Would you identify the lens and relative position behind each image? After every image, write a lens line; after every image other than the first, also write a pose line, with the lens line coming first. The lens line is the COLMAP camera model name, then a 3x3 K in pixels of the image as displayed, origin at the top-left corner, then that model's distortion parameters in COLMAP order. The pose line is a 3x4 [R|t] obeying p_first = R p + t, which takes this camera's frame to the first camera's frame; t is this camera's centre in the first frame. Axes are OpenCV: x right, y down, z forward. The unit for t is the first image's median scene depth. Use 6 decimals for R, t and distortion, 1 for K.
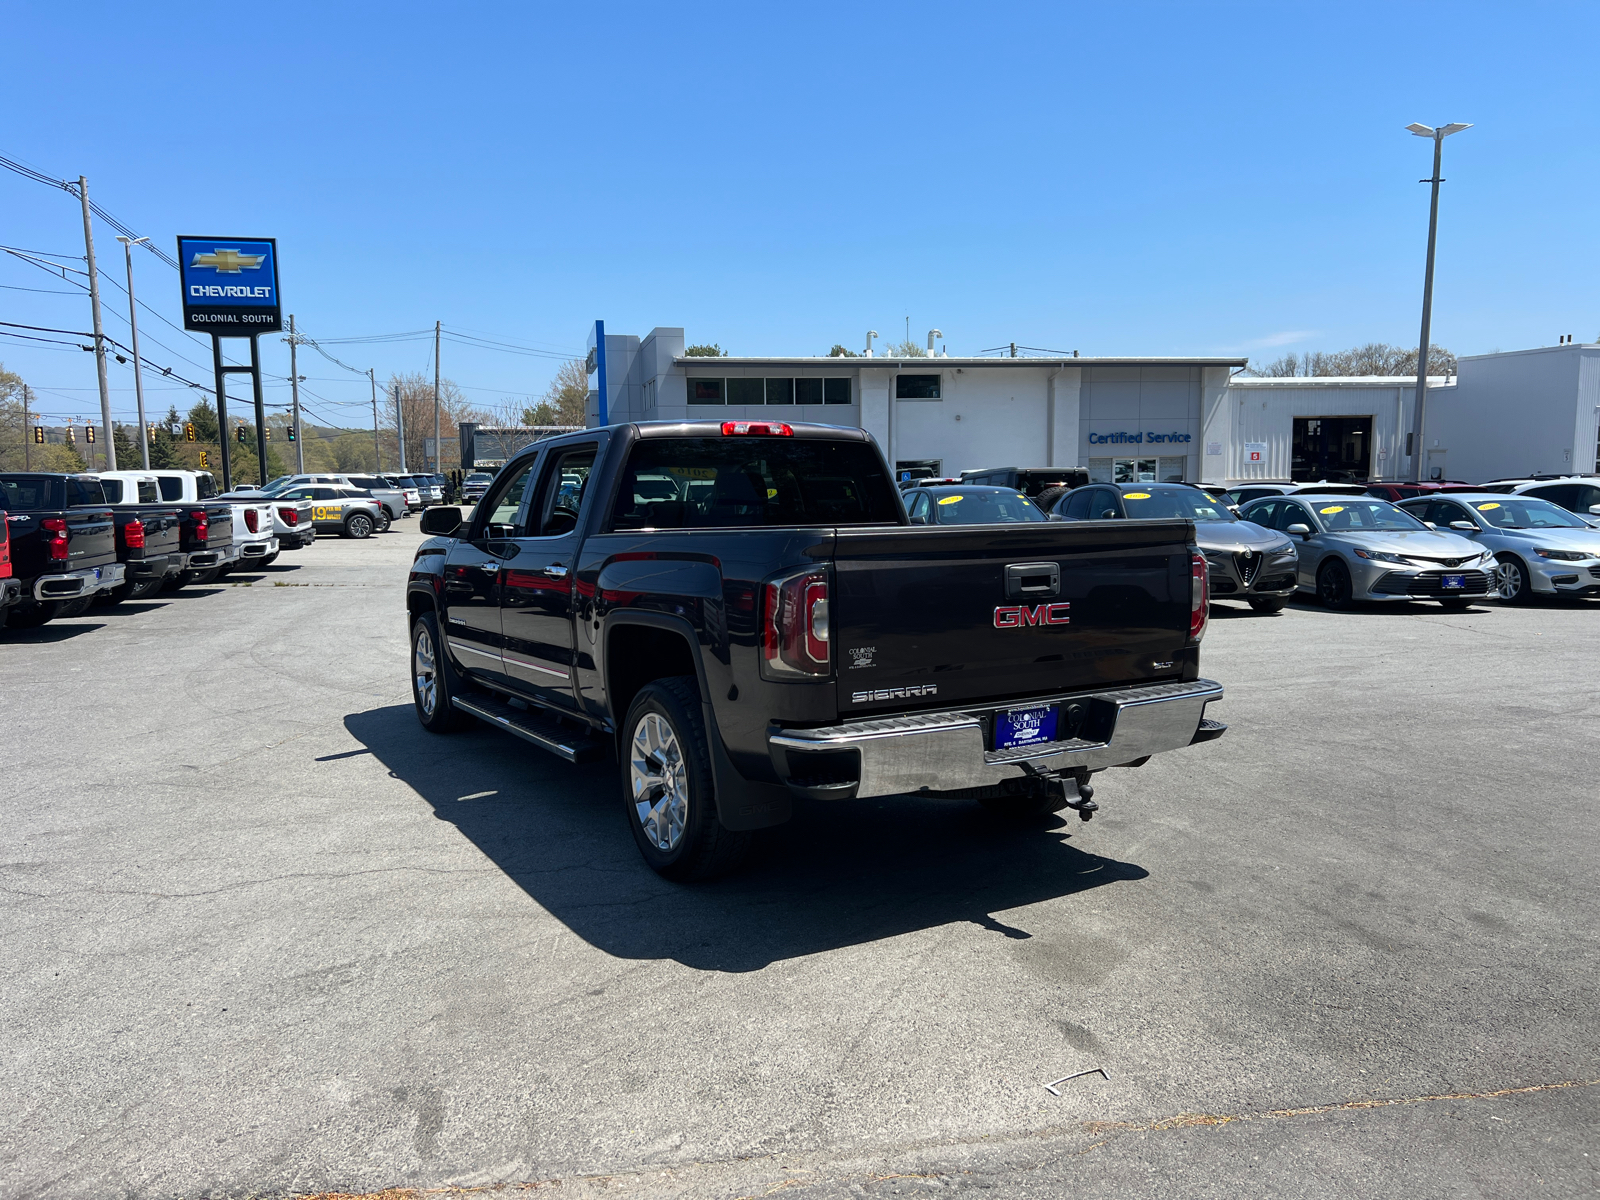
lens RADIAL K [[1179.3, 0, 800.0], [0, 1179.3, 600.0], [0, 0, 1]] dist [0.041248, -0.041754]
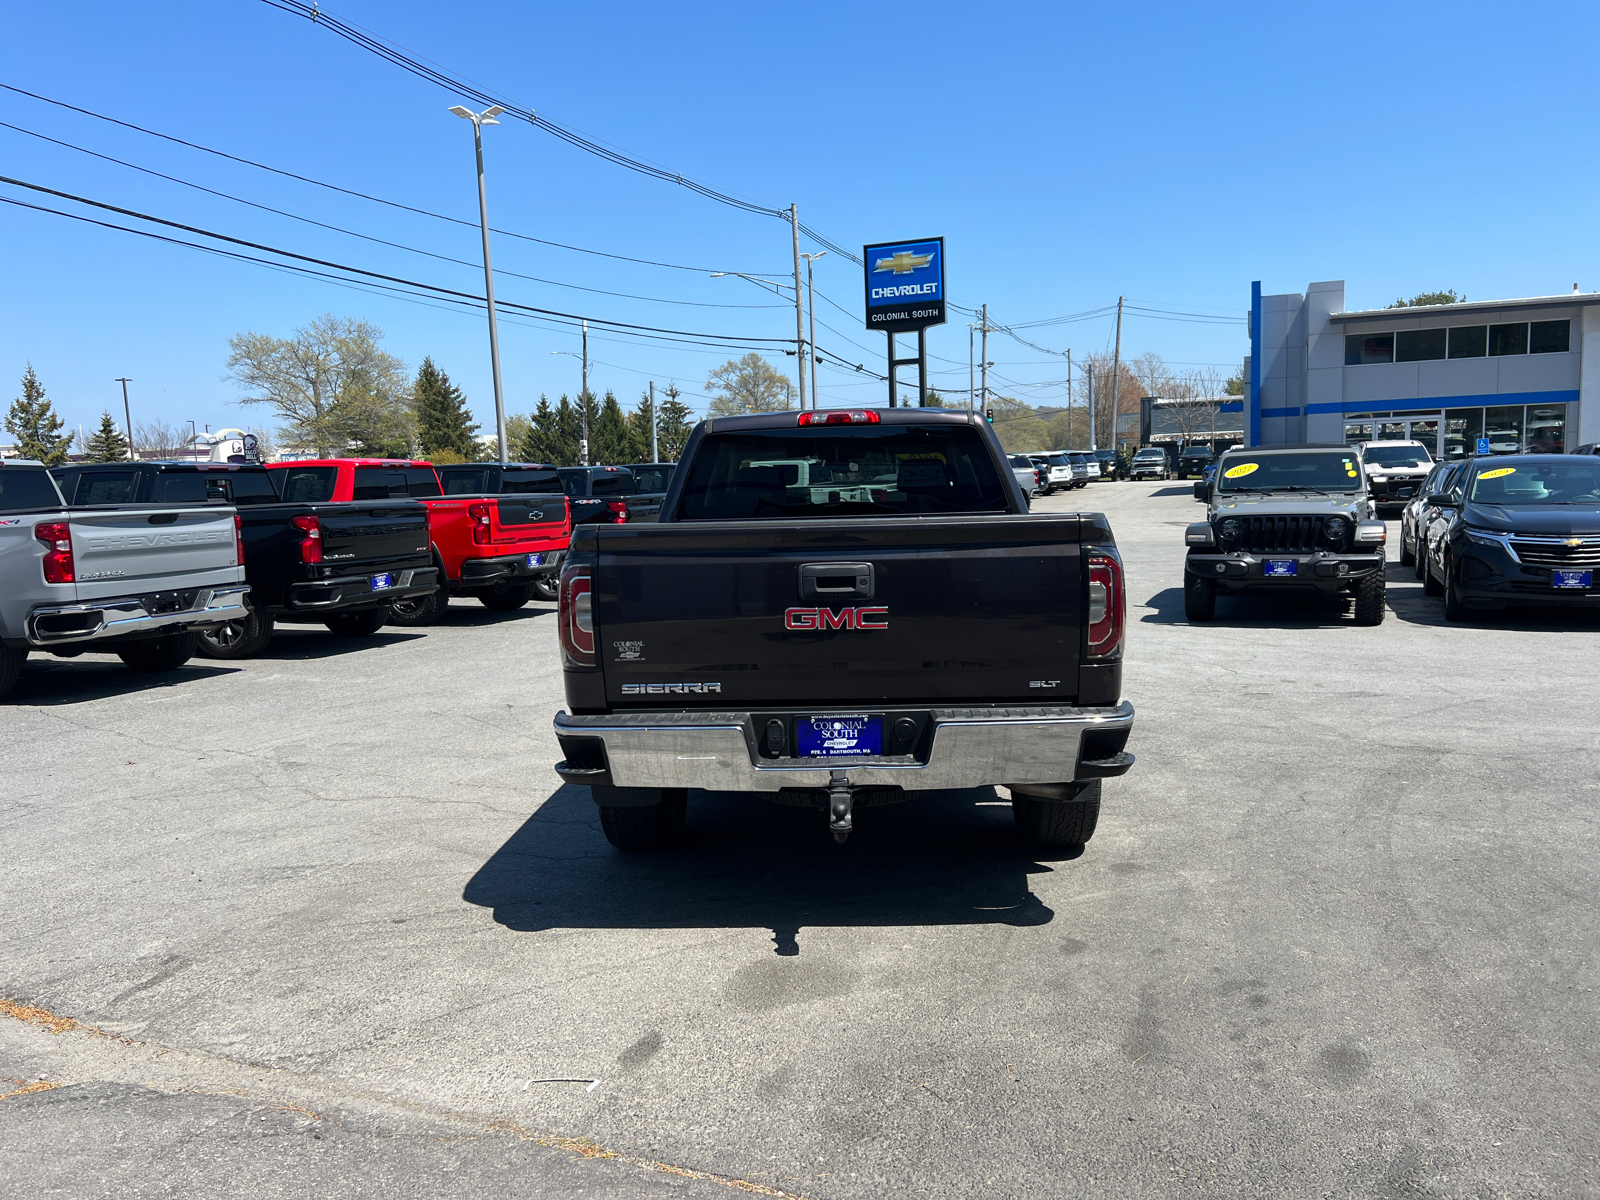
lens RADIAL K [[1187.8, 0, 808.9], [0, 1187.8, 606.7], [0, 0, 1]] dist [0.059670, -0.063060]
pose [[0.843010, 0.045548, -0.535966, 0.126121], [-0.031871, 0.998887, 0.034759, -0.005168], [0.536953, -0.012220, 0.843524, 0.035965]]
